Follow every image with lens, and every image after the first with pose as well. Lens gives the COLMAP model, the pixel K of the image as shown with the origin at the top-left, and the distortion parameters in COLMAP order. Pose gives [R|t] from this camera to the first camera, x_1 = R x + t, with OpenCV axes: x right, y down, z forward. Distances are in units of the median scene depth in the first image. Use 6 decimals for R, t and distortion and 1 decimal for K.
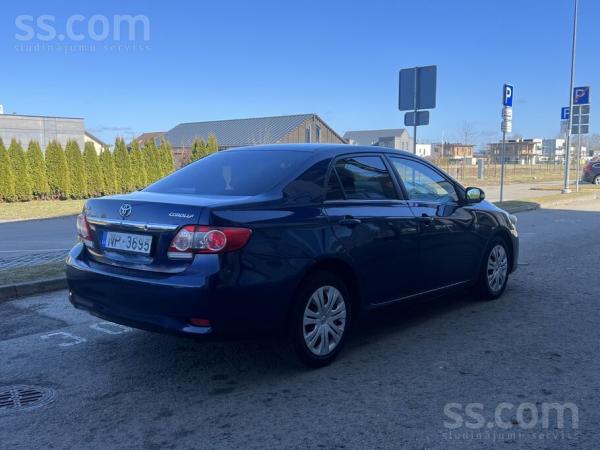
lens RADIAL K [[647.6, 0, 300.0], [0, 647.6, 225.0], [0, 0, 1]] dist [0.000158, -0.017101]
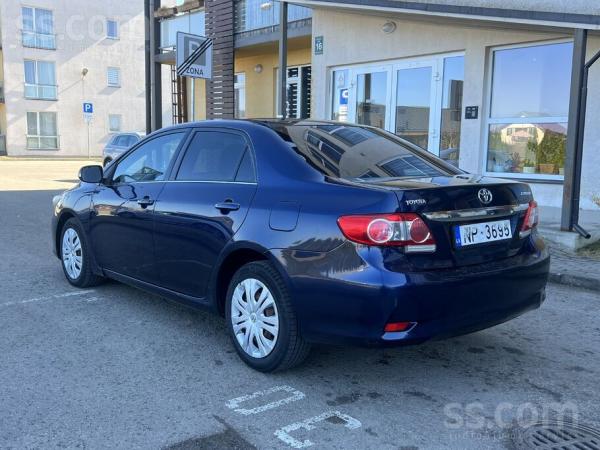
lens RADIAL K [[647.6, 0, 300.0], [0, 647.6, 225.0], [0, 0, 1]] dist [0.000158, -0.017101]
pose [[0.120814, -0.119461, 0.985461, -1.158558], [0.077412, 0.990843, 0.110623, -0.099452], [-0.989652, 0.062922, 0.128955, 1.140918]]
